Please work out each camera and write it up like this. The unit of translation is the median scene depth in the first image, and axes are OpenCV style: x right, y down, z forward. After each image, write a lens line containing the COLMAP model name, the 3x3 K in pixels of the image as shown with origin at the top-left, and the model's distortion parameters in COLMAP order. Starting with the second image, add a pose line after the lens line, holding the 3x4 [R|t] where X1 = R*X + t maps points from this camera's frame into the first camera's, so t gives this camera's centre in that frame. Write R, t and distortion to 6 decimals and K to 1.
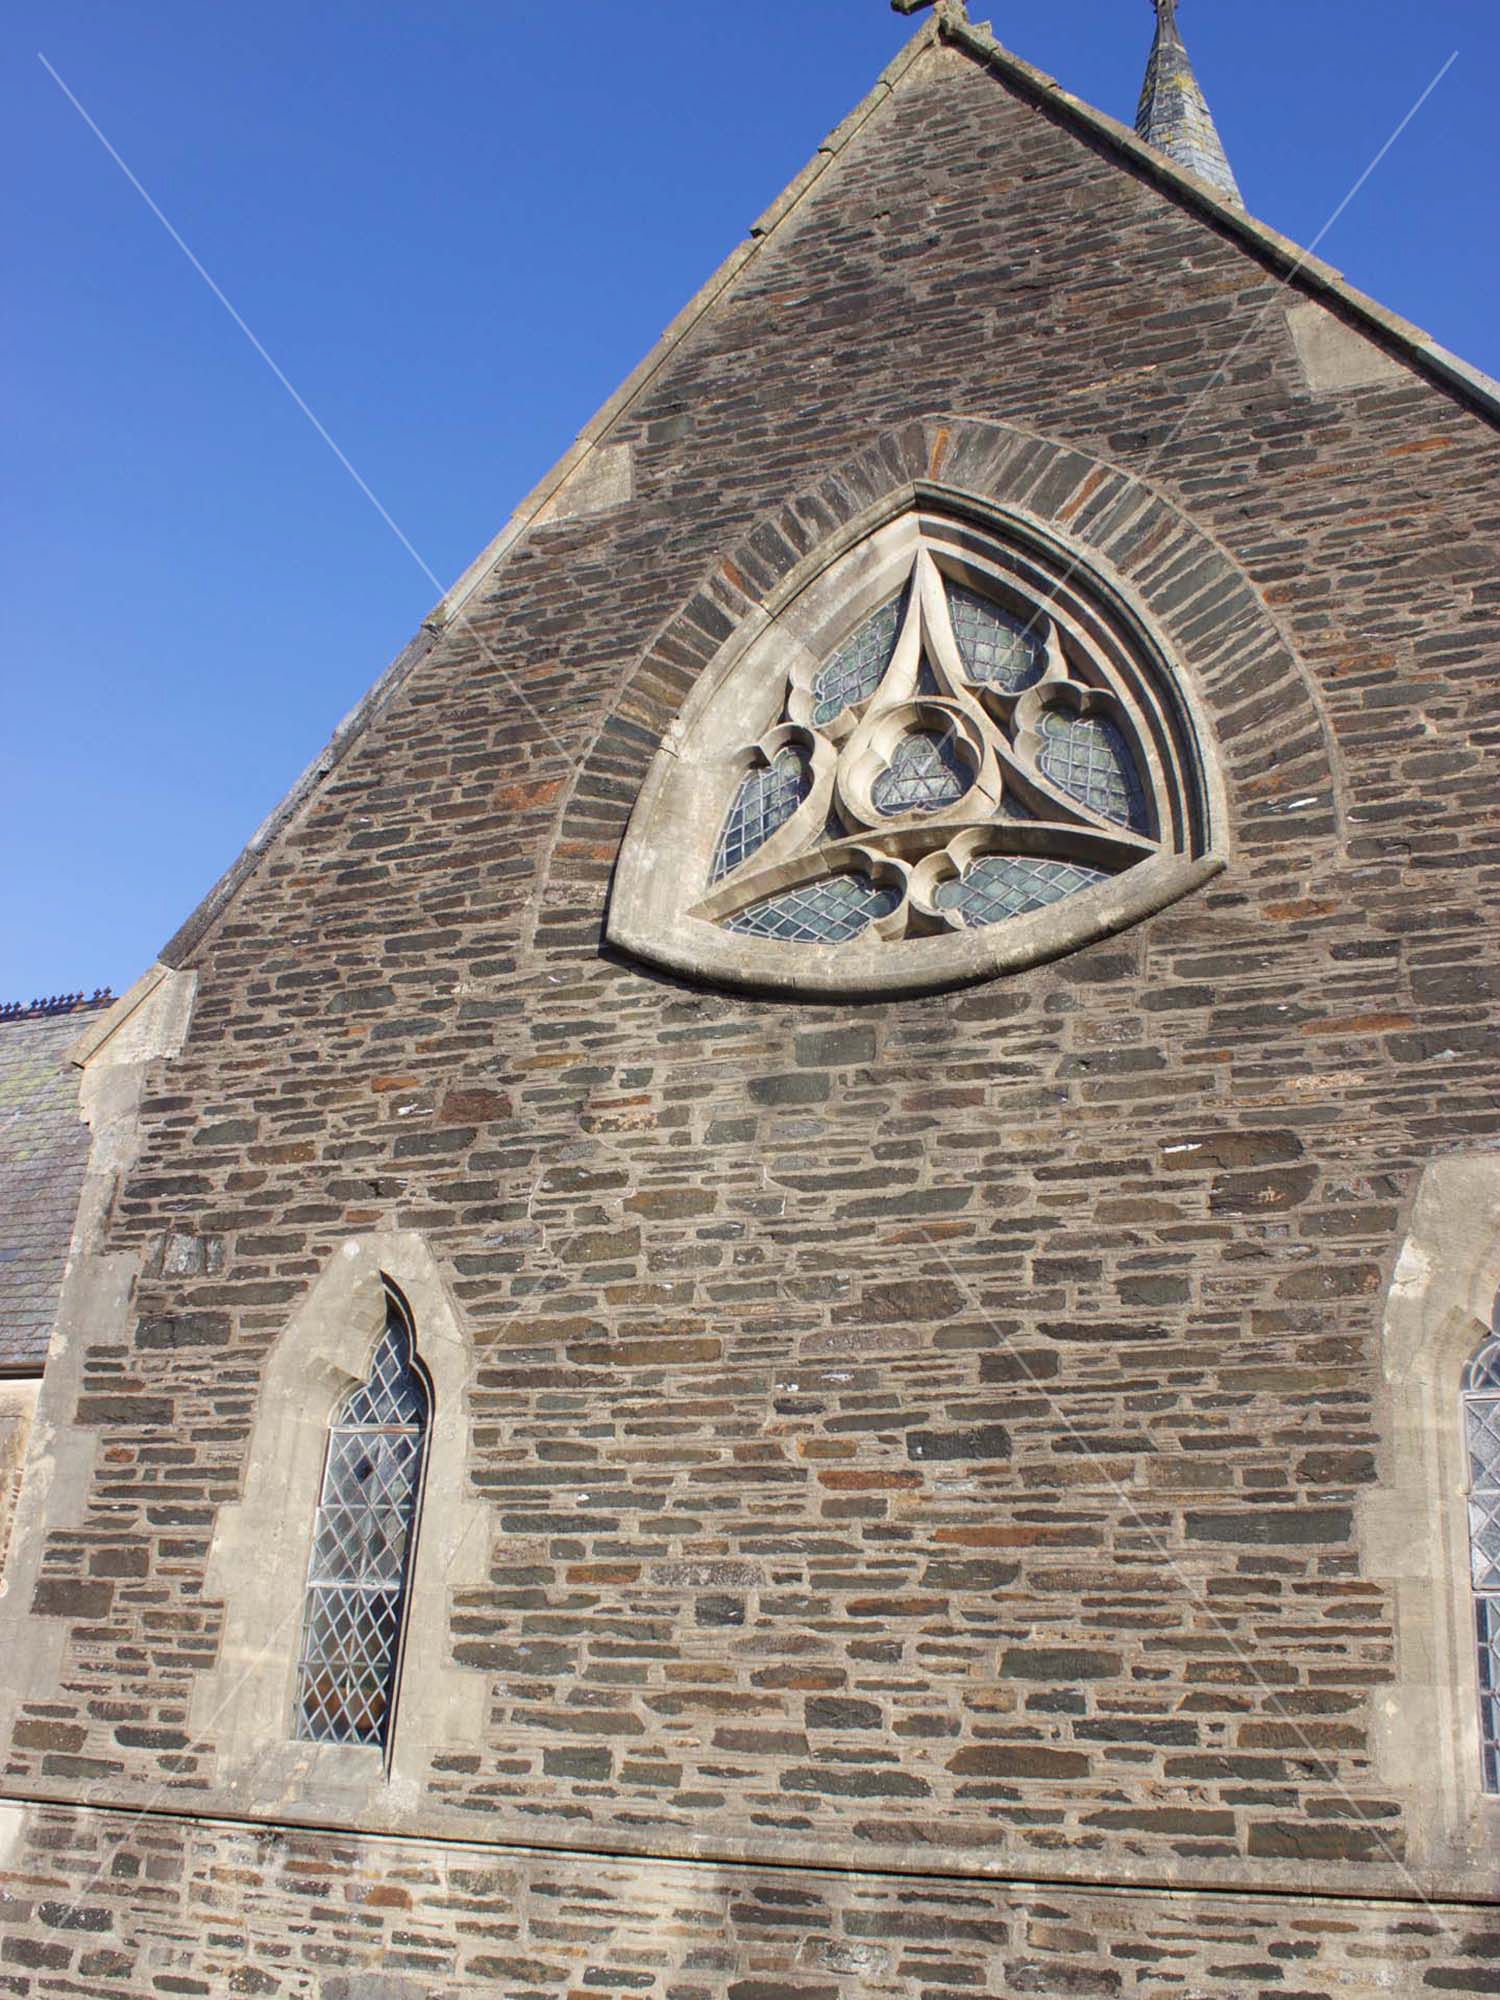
lens RADIAL K [[1855.5, 0, 823.2], [0, 1855.5, 1092.7], [0, 0, 1]] dist [-0.106065, 0.000000]
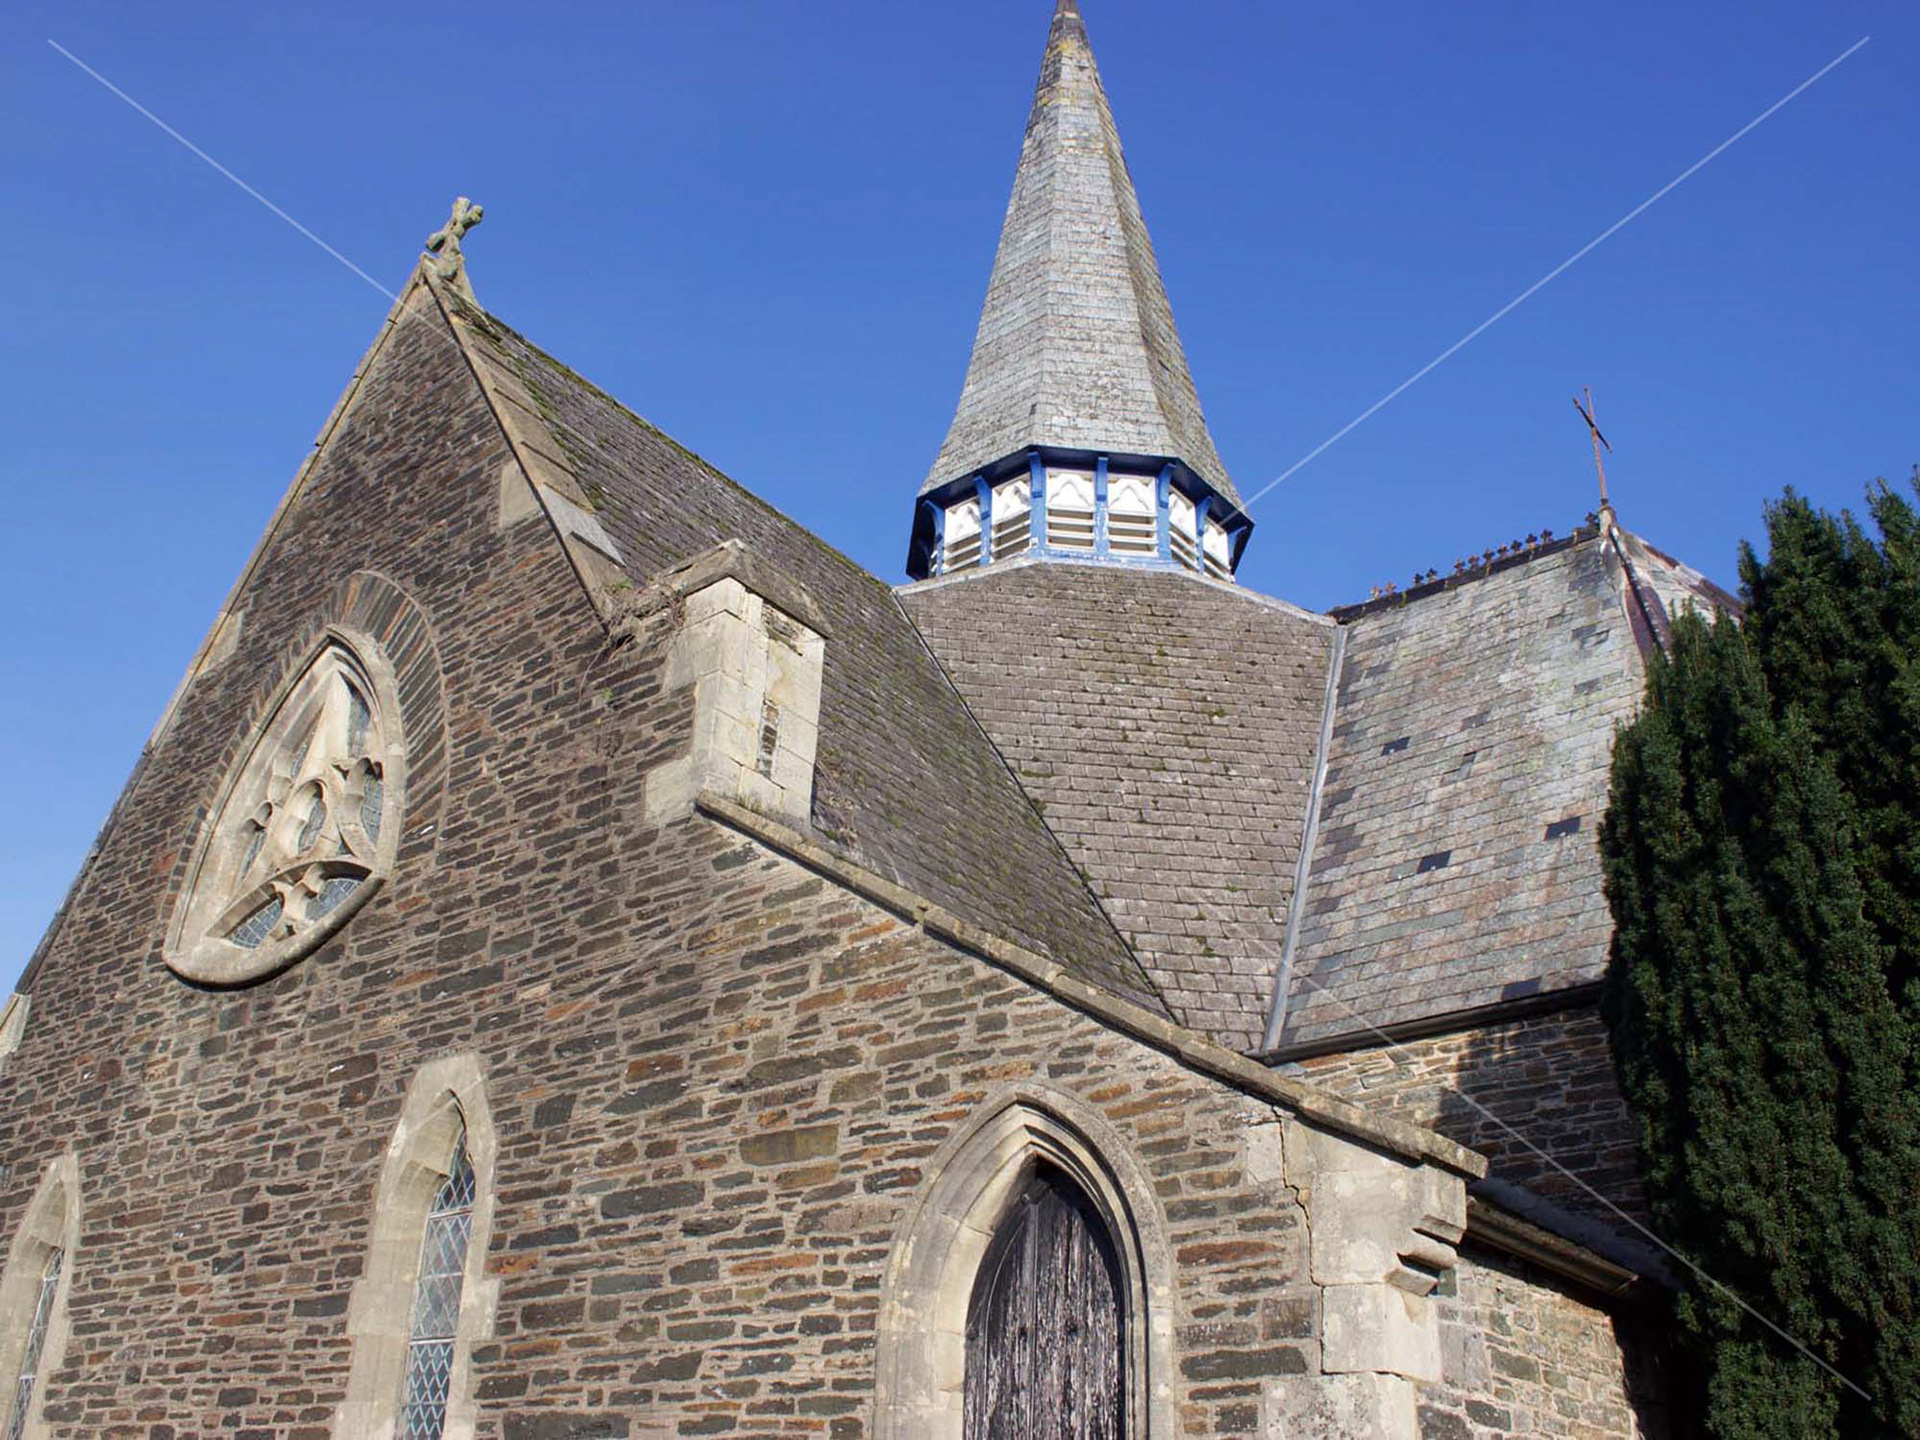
lens RADIAL K [[1781.2, 0, 945.3], [0, 1781.2, 709.3], [0, 0, 1]] dist [-0.106065, 0.000000]
pose [[0.950638, -0.174394, -0.256661, 1.153319], [0.146743, 0.981453, -0.123352, -0.010945], [0.273413, 0.079600, 0.958598, -0.335446]]
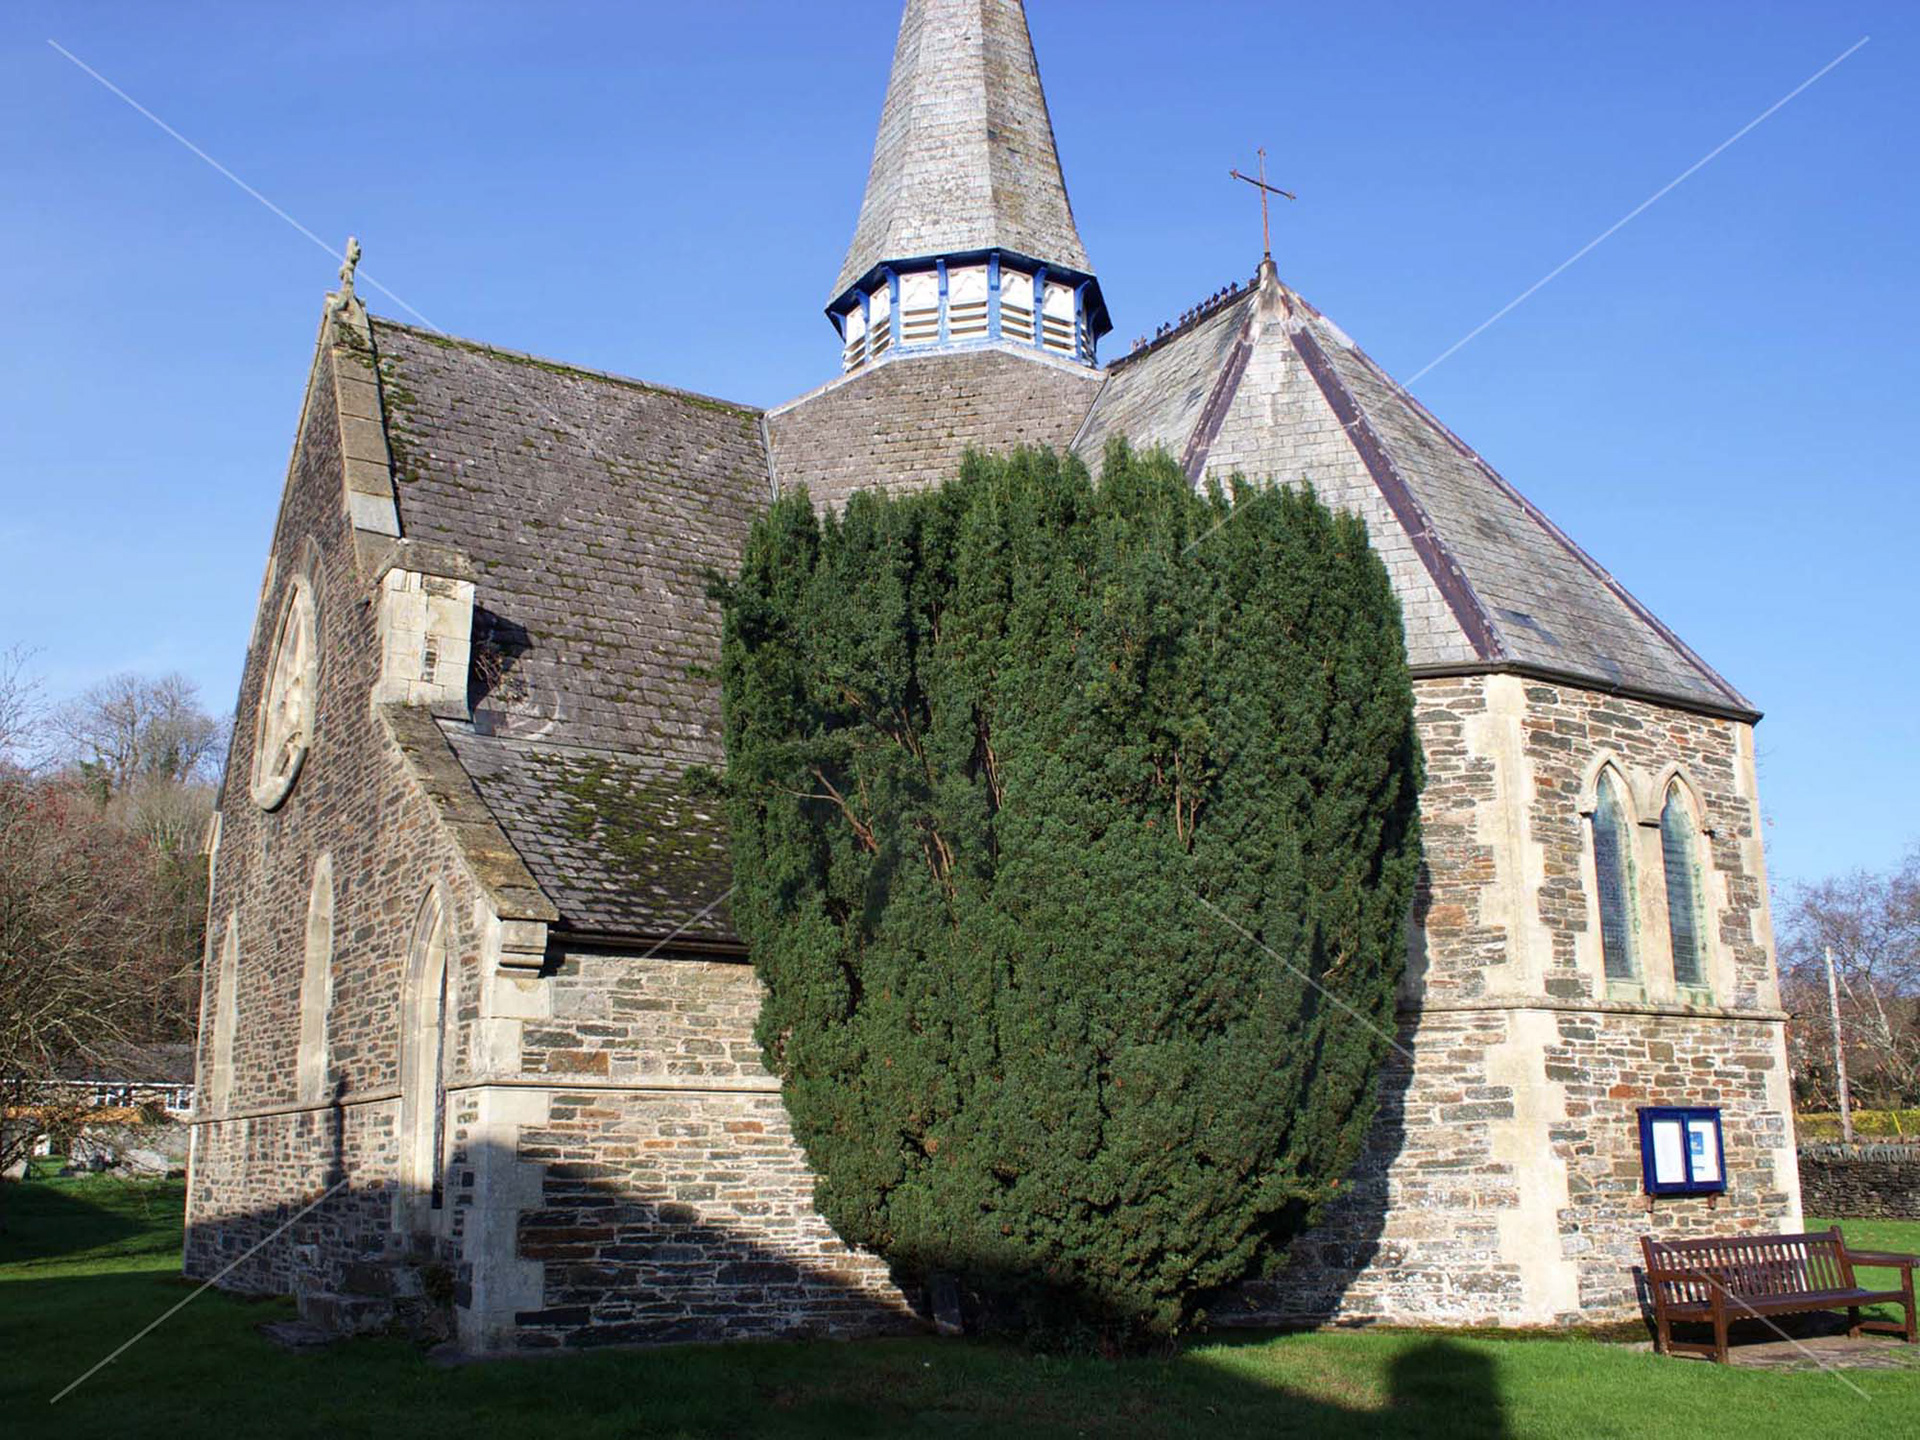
lens RADIAL K [[1781.2, 0, 937.3], [0, 1781.2, 692.4], [0, 0, 1]] dist [-0.106065, 0.000000]
pose [[0.803711, -0.226465, -0.550238, 2.508924], [0.291499, 0.956025, 0.032303, -0.016570], [0.518726, -0.186357, 0.834383, -0.665777]]
